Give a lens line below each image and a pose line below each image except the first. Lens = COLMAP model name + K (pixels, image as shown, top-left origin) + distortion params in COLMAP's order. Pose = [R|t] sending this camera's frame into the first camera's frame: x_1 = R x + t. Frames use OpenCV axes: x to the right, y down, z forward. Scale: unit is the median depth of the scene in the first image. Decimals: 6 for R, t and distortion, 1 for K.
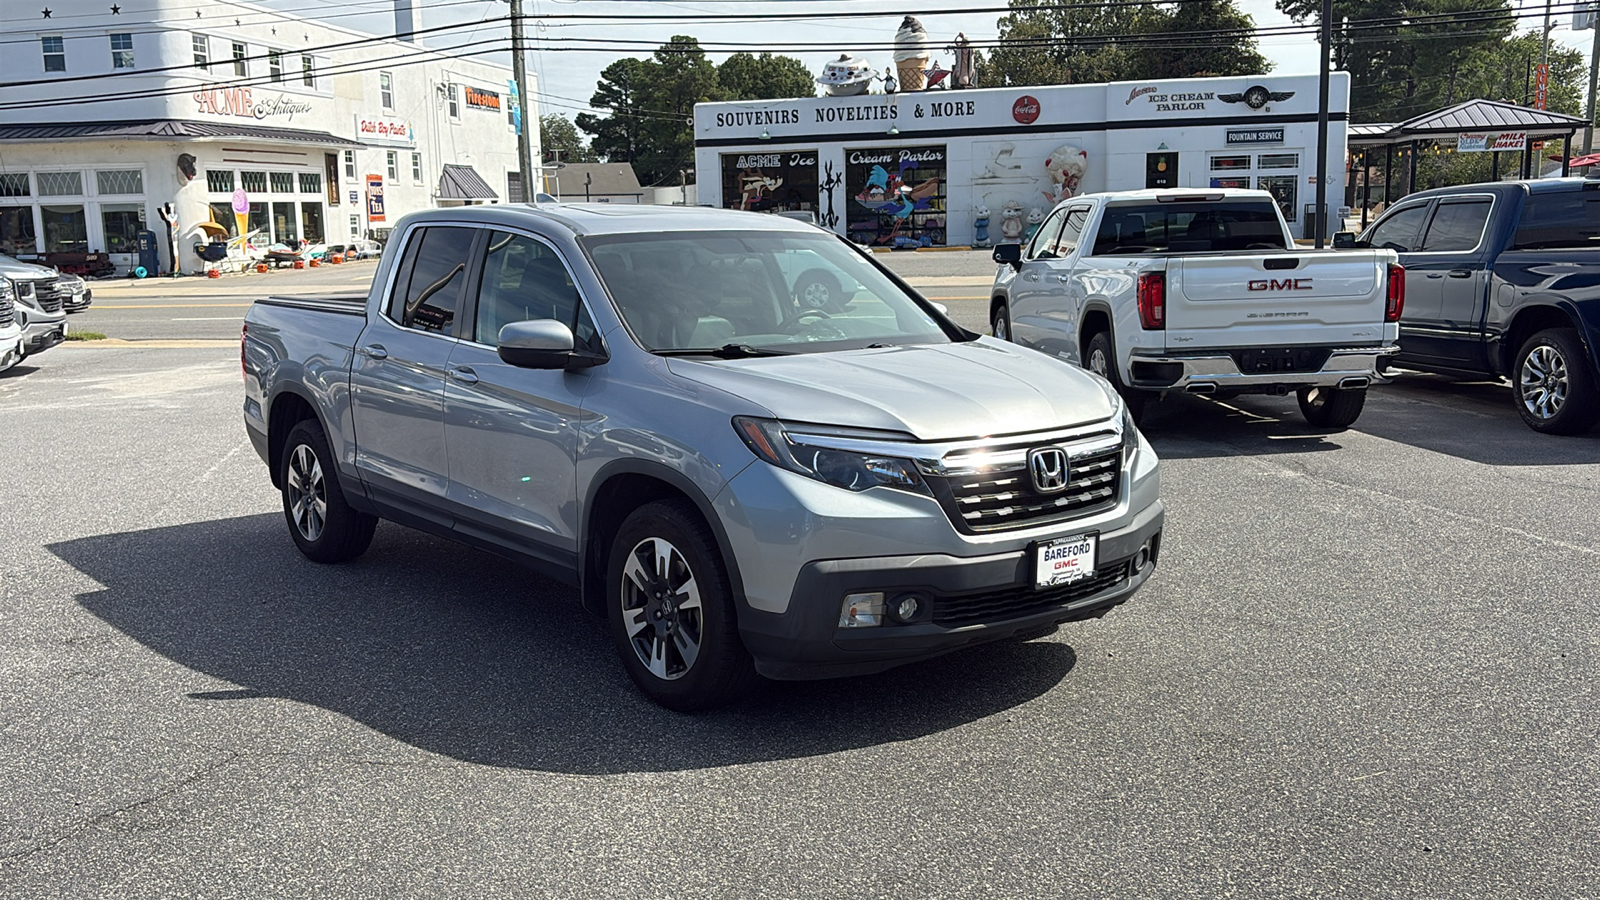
lens RADIAL K [[1483.7, 0, 748.5], [0, 1483.7, 459.5], [0, 0, 1]] dist [0.029515, 0.000000]
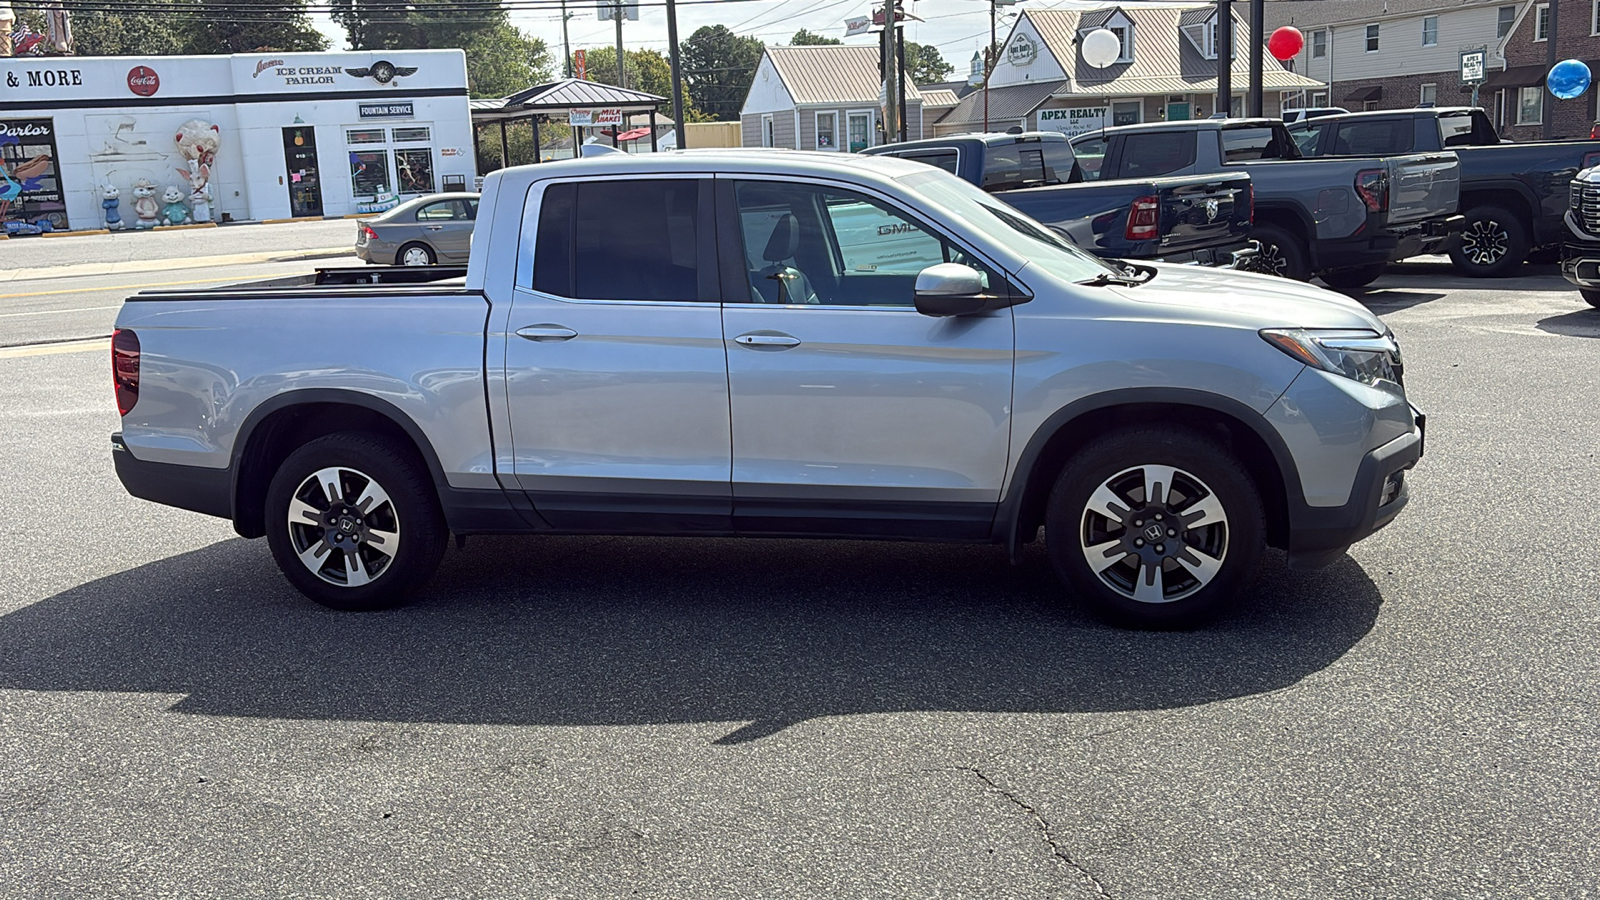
lens RADIAL K [[1483.7, 0, 758.0], [0, 1483.7, 433.0], [0, 0, 1]] dist [0.029515, 0.000000]
pose [[0.793122, -0.129676, 0.595097, -0.376042], [0.131587, 0.990479, 0.040459, -0.019376], [-0.594678, 0.046219, 0.802634, 0.146431]]
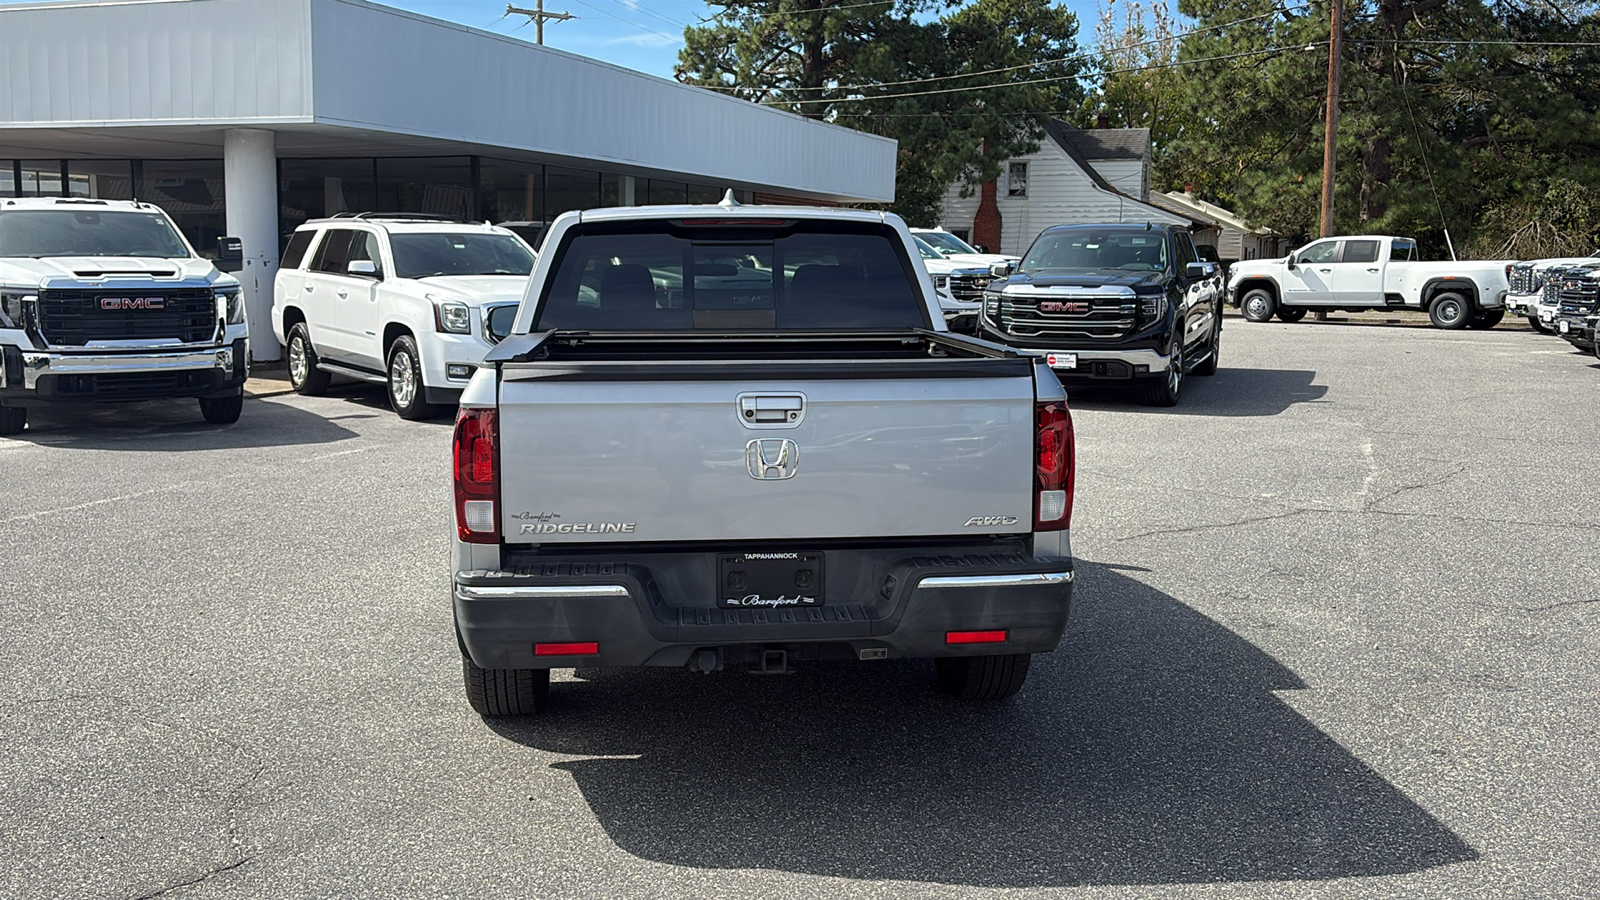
lens RADIAL K [[1483.7, 0, 795.7], [0, 1483.7, 440.3], [0, 0, 1]] dist [0.029515, 0.000000]
pose [[-0.848760, -0.052256, 0.526189, -0.371414], [0.091845, 0.965410, 0.244023, -0.148084], [-0.520740, 0.255445, -0.814603, 1.032277]]
